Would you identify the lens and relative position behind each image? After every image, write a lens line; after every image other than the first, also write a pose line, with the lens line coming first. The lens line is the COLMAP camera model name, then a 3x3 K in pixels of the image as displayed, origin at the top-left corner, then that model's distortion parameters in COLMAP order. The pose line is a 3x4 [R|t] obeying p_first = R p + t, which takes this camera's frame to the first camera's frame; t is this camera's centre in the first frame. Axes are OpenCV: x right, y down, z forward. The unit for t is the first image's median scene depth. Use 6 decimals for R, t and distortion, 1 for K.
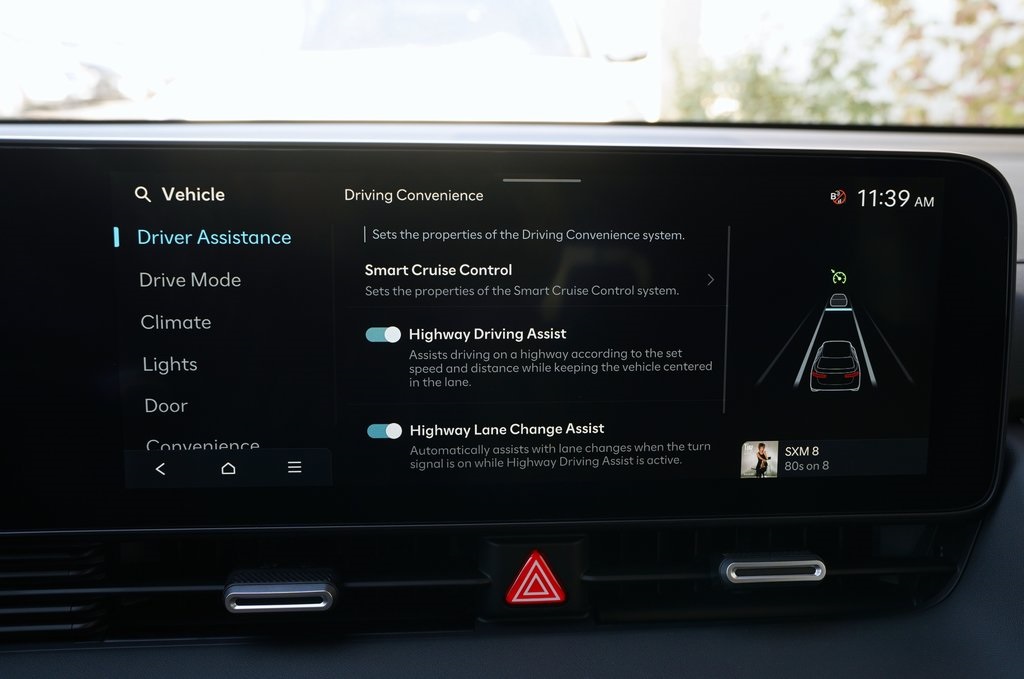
lens RADIAL K [[952.2, 0, 509.0], [0, 952.2, 335.7], [0, 0, 1]] dist [-0.014001, 0.000000]
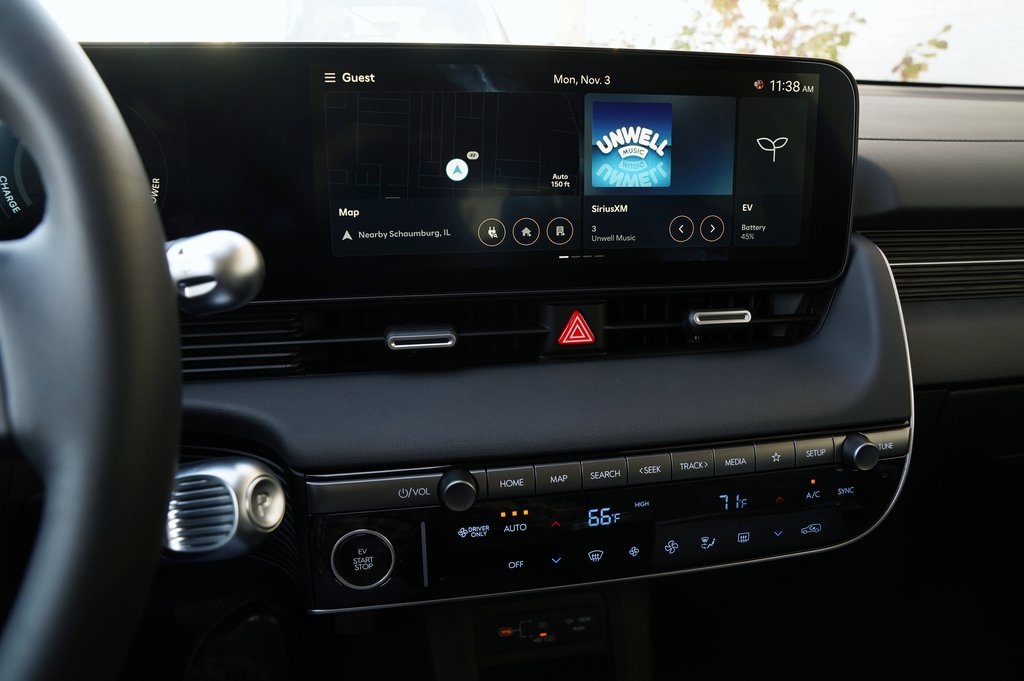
lens RADIAL K [[710.2, 0, 512.2], [0, 710.2, 337.9], [0, 0, 1]] dist [-0.120503, 0.077783]
pose [[0.994805, -0.034039, 0.095941, -0.194286], [0.024197, 0.994496, 0.101943, 0.148929], [-0.098882, -0.099092, 0.990153, -0.165835]]
